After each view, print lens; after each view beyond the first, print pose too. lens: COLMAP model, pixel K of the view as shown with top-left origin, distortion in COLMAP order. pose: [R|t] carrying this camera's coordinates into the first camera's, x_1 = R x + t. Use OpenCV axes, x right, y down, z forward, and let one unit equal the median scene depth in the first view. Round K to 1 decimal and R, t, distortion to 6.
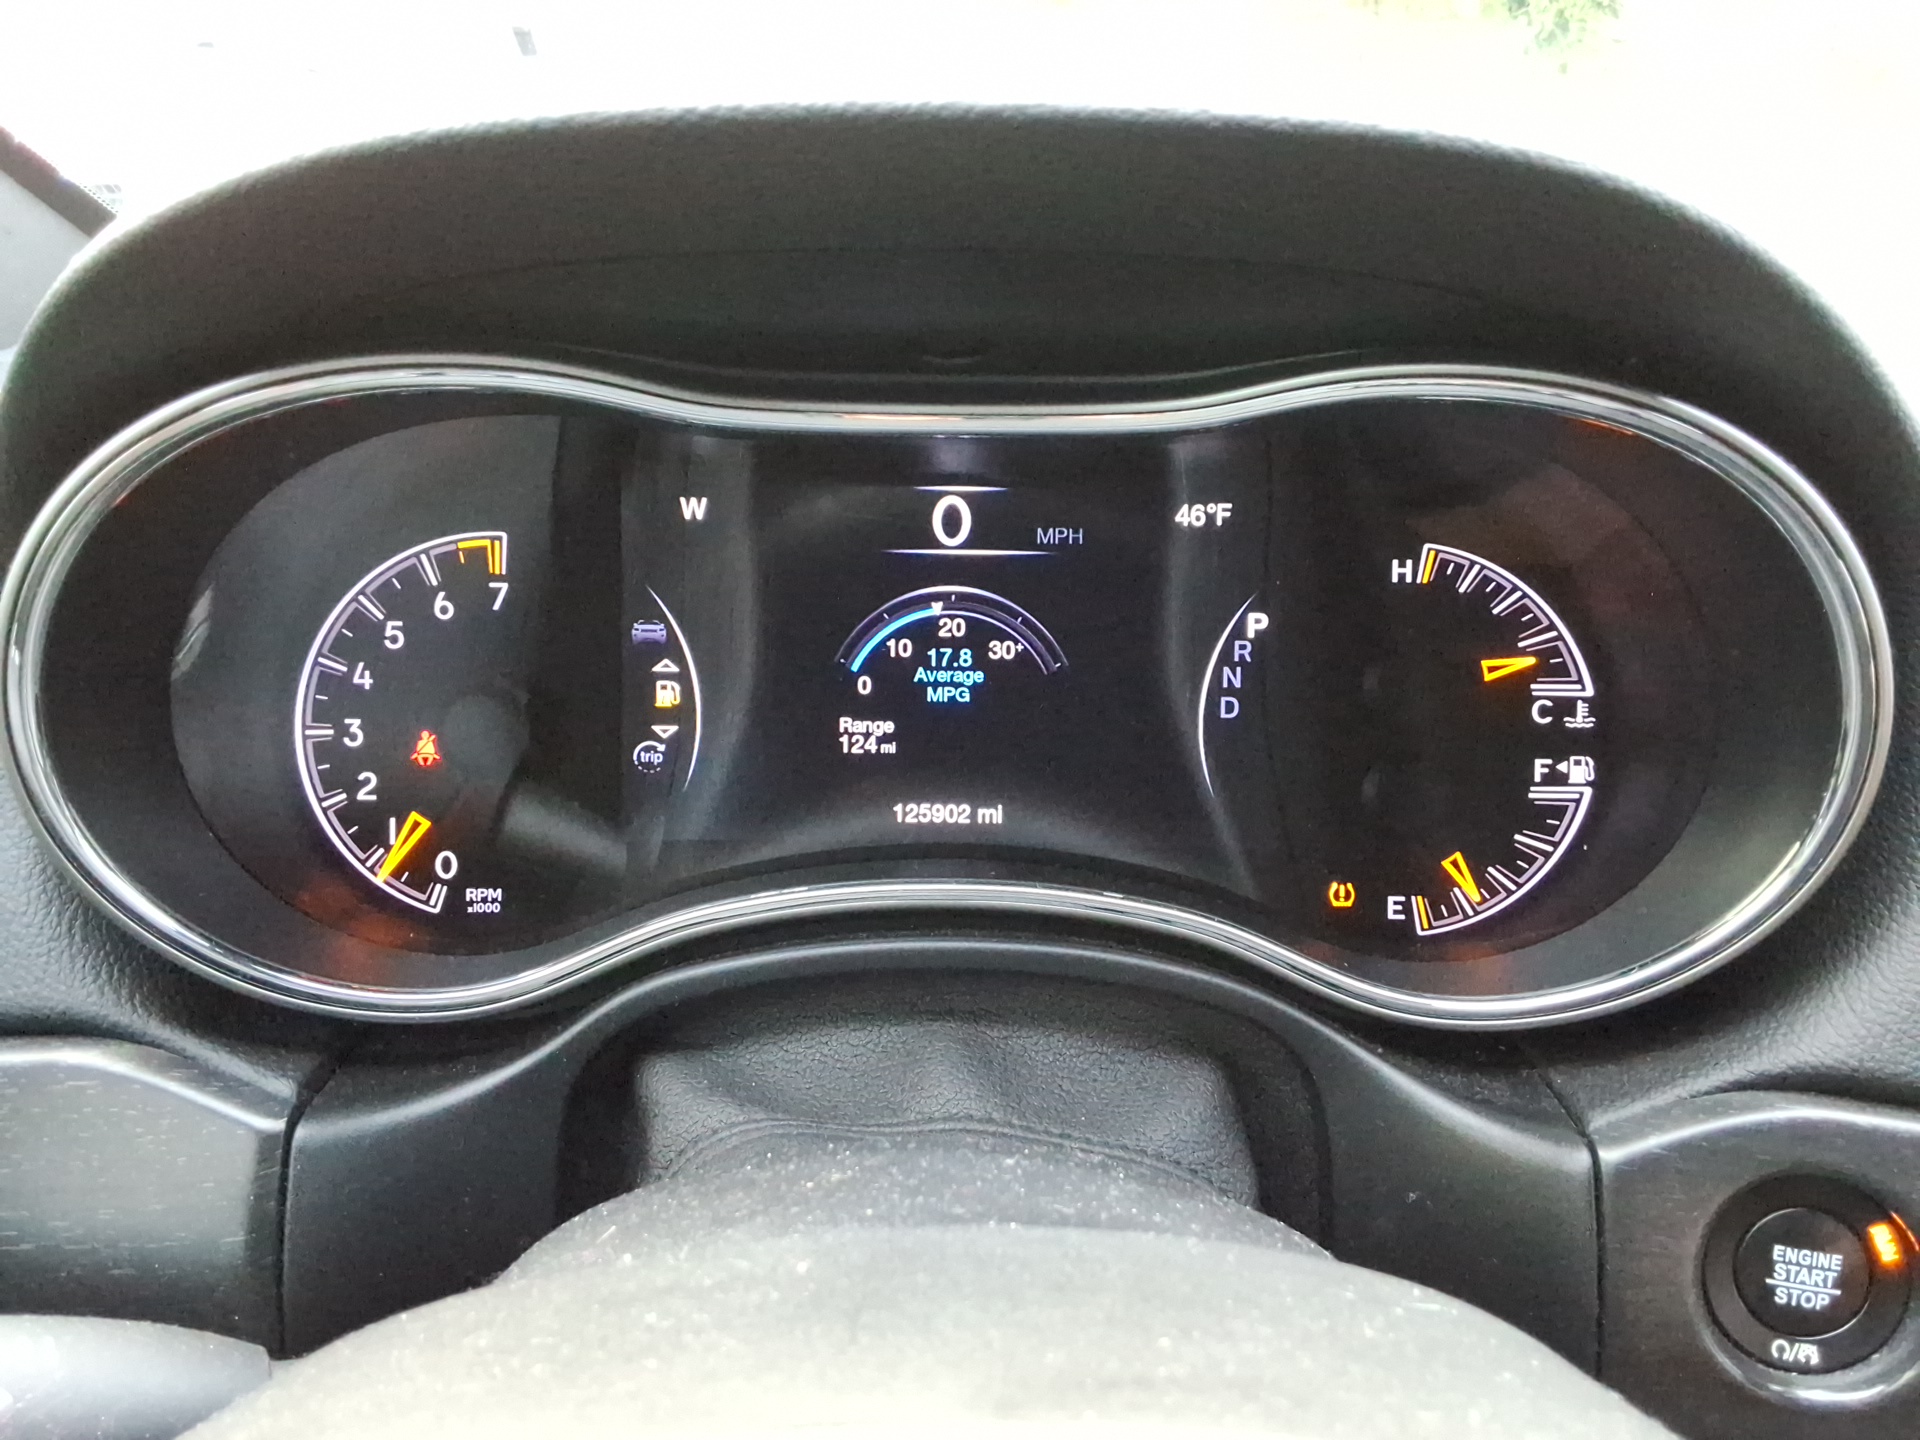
lens RADIAL K [[1541.7, 0, 963.2], [0, 1541.7, 713.5], [0, 0, 1]] dist [0.067041, -0.094268]
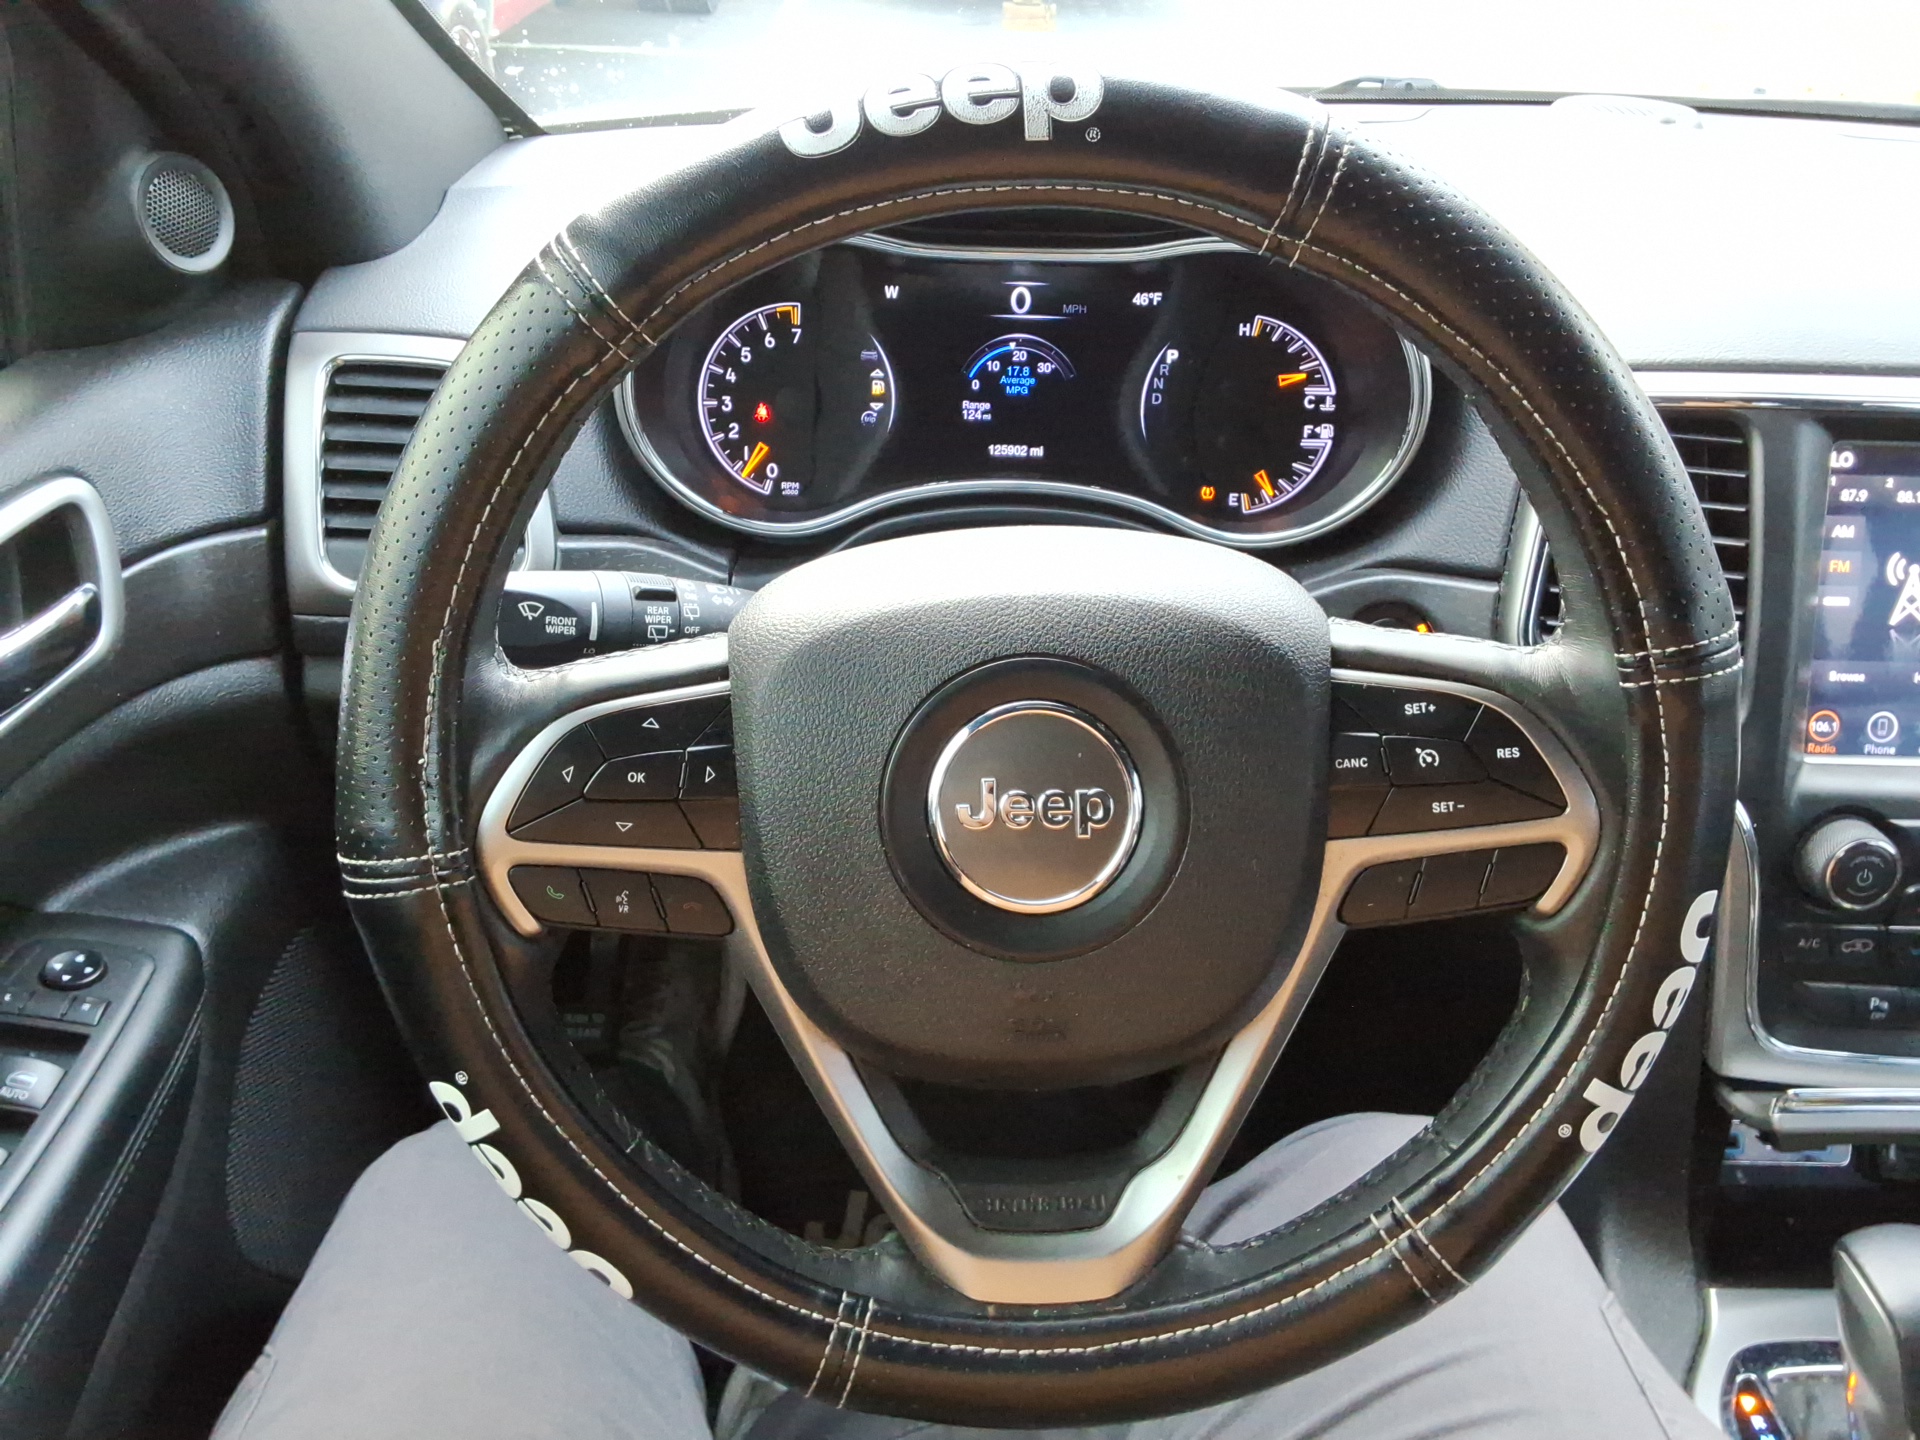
lens RADIAL K [[1541.7, 0, 969.9], [0, 1541.7, 734.7], [0, 0, 1]] dist [0.067041, -0.094268]
pose [[0.999875, 0.015825, -0.000438, -0.063994], [-0.015518, 0.985201, 0.170701, 0.087886], [0.003133, -0.170673, 0.985323, -1.070676]]
